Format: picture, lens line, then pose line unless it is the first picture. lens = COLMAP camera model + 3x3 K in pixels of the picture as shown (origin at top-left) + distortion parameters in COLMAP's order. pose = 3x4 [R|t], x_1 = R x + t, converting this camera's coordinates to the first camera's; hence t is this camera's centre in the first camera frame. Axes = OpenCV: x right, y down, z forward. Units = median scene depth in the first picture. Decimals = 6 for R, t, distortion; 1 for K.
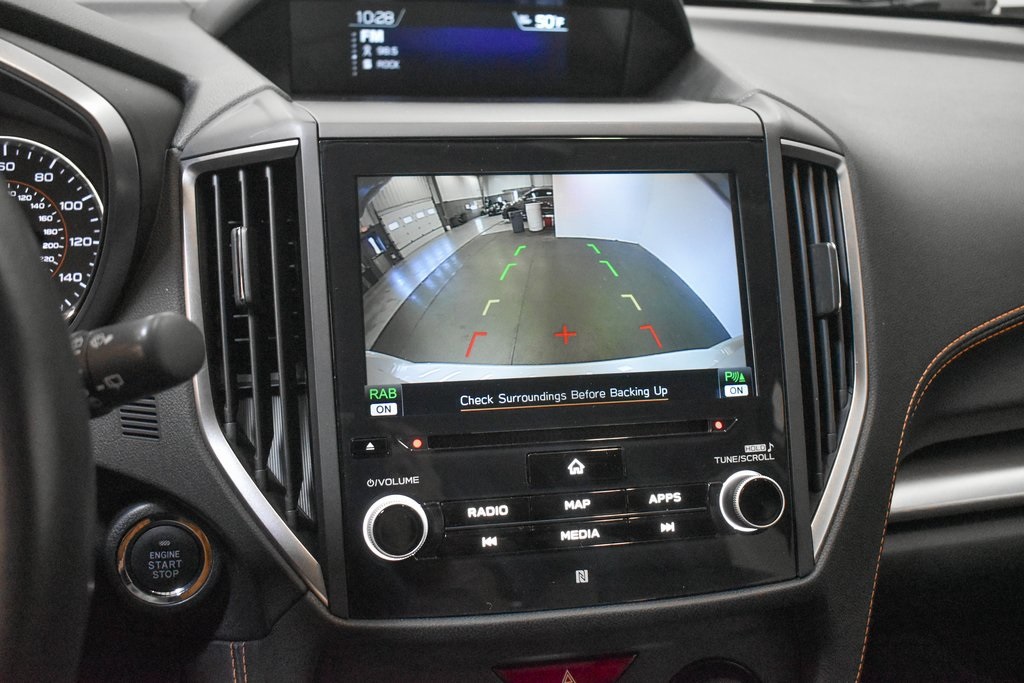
lens RADIAL K [[1045.6, 0, 512.0], [0, 1045.6, 341.5], [0, 0, 1]] dist [-0.010928, 0.007063]
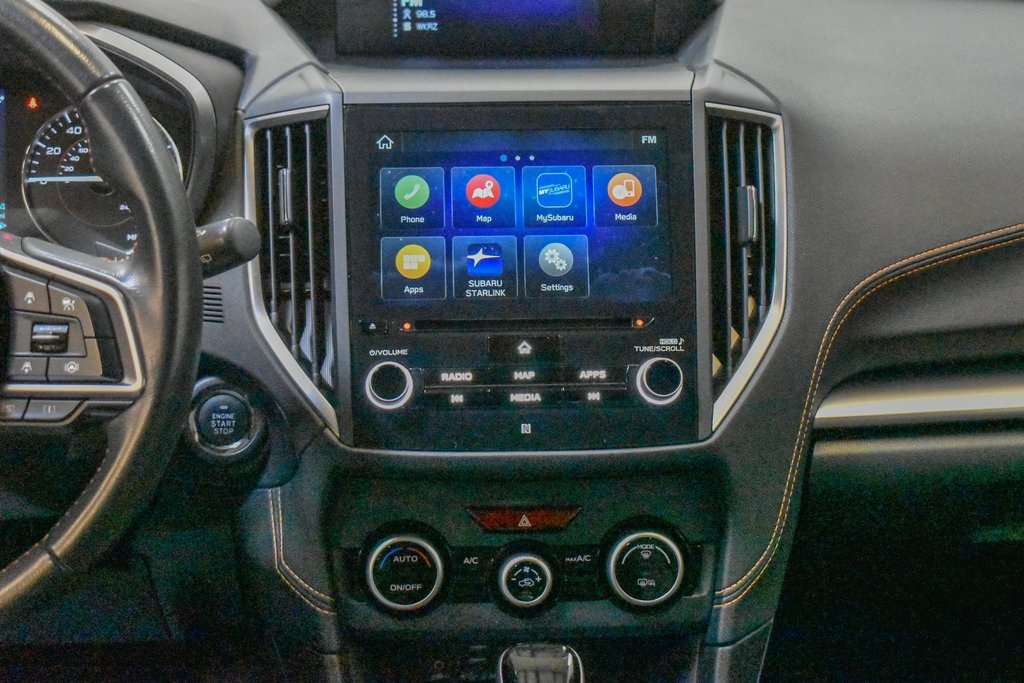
lens RADIAL K [[1915.9, 0, 494.1], [0, 1915.9, 355.9], [0, 0, 1]] dist [0.005393, -0.035273]
pose [[0.988793, 0.018464, -0.148147, 0.362137], [-0.023894, 0.999103, -0.034959, 0.203186], [0.147368, 0.038107, 0.988347, -1.342471]]
